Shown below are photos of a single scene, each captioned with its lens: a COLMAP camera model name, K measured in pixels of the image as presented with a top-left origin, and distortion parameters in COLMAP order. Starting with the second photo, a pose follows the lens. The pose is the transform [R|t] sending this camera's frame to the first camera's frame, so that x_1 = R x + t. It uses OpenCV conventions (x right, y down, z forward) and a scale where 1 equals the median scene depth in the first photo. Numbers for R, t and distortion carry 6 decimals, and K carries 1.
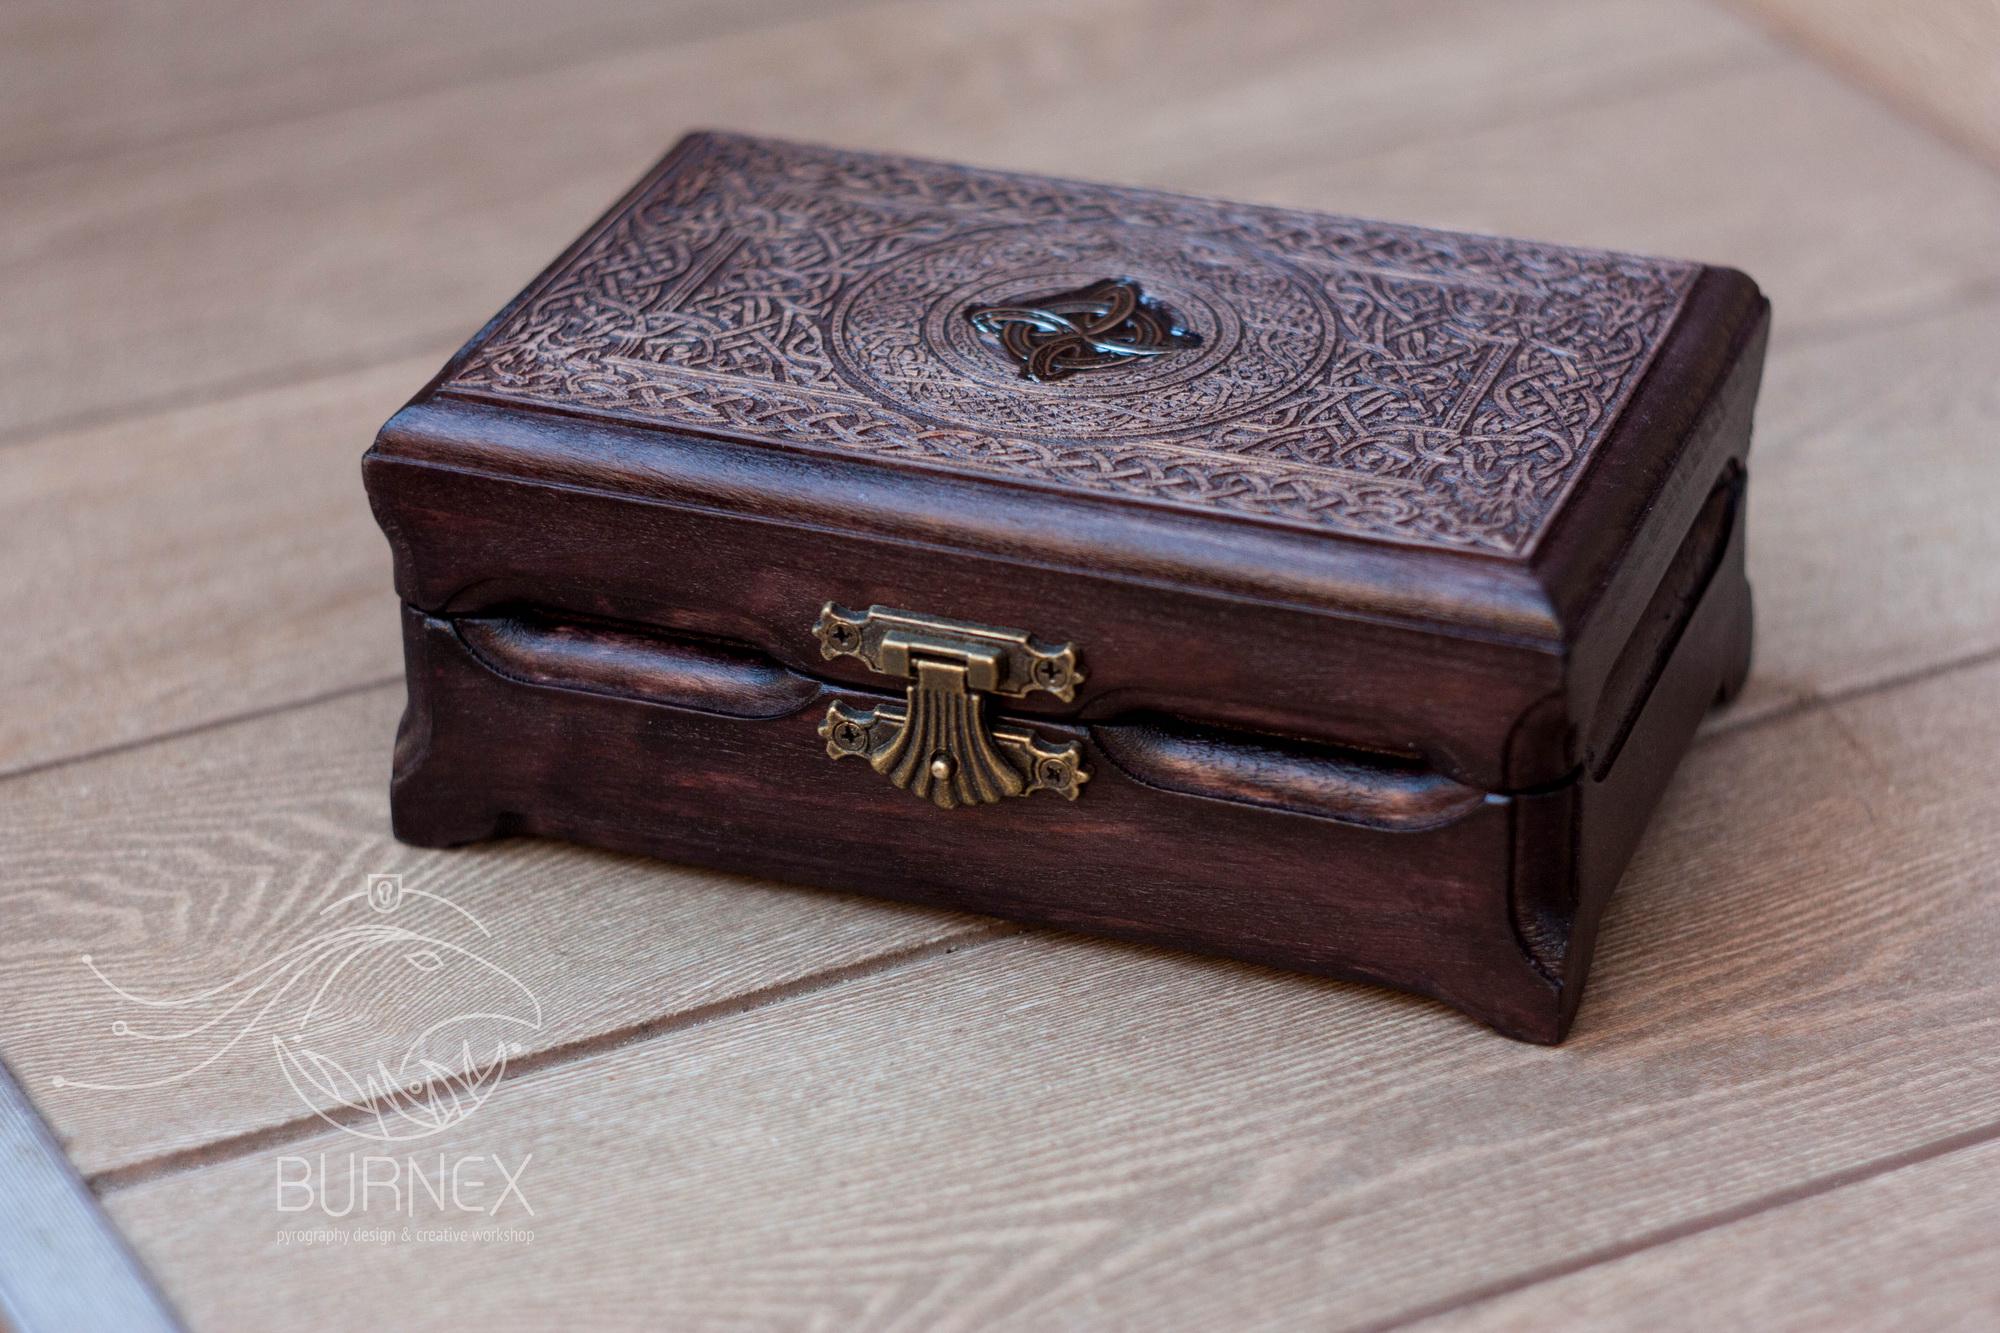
lens RADIAL K [[5771.2, 0, 1000.0], [0, 5771.2, 666.5], [0, 0, 1]] dist [0.001342, -0.087406]
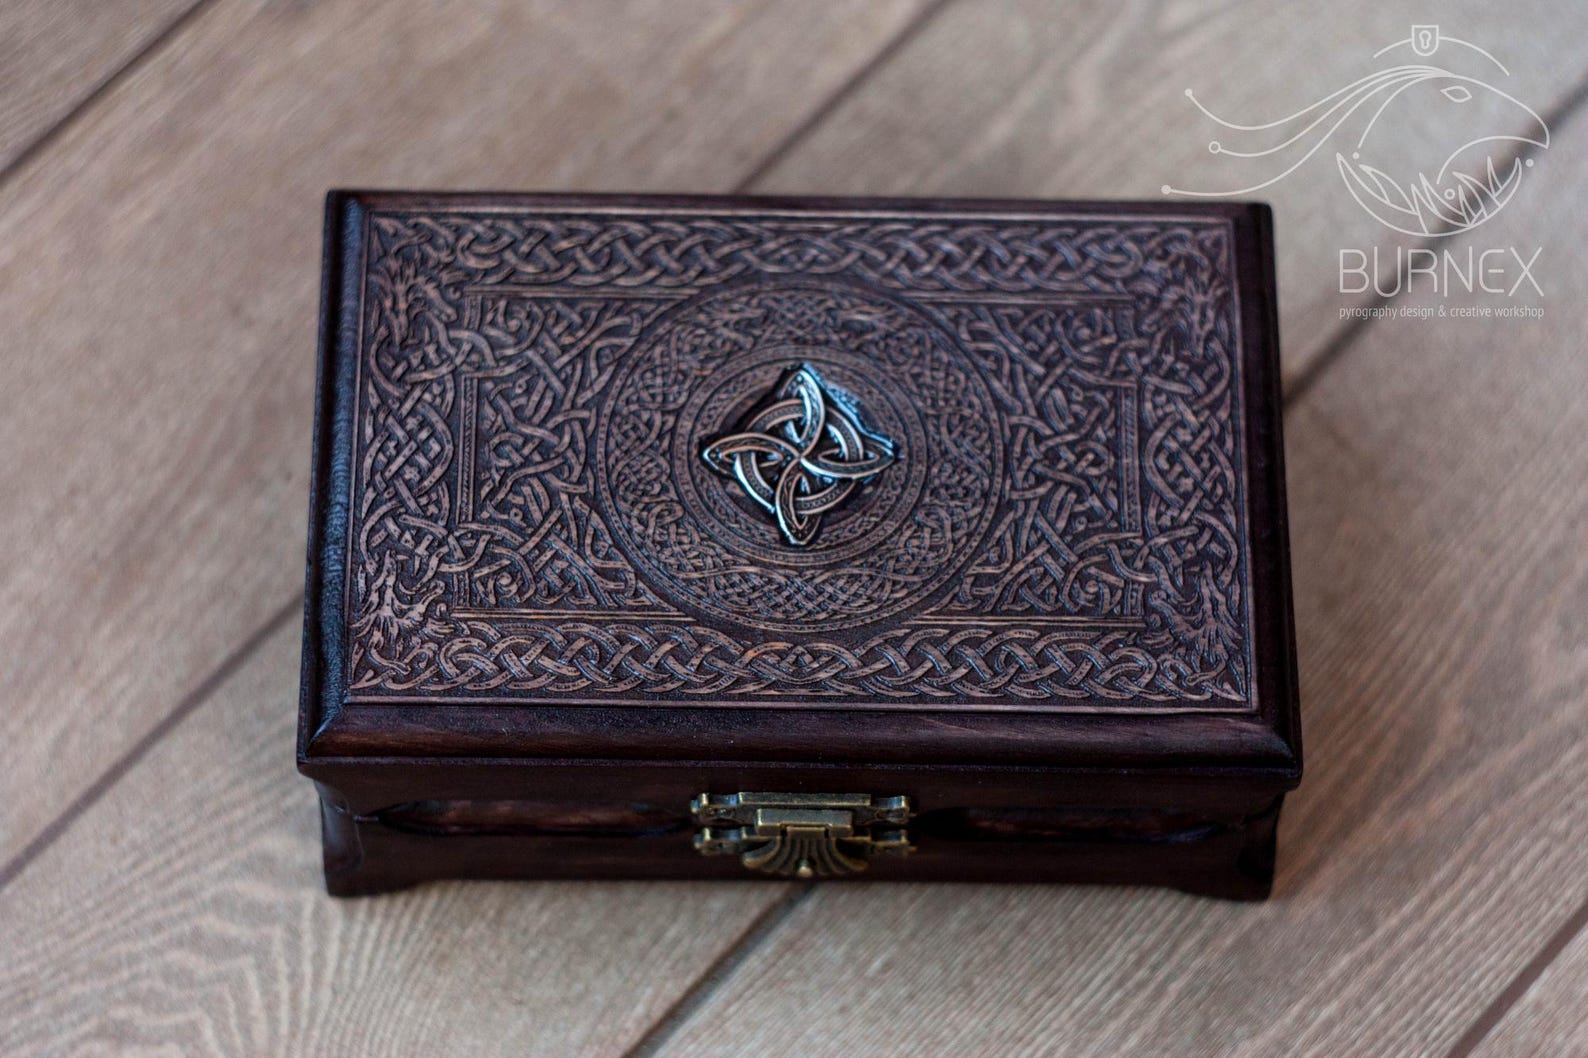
lens RADIAL K [[4582.3, 0, 794.0], [0, 4582.3, 529.0], [0, 0, 1]] dist [0.001342, -0.087406]
pose [[0.937722, -0.296093, 0.181677, -0.176116], [0.133205, 0.789481, 0.599146, -0.656700], [-0.320833, -0.537632, 0.779755, 0.229493]]
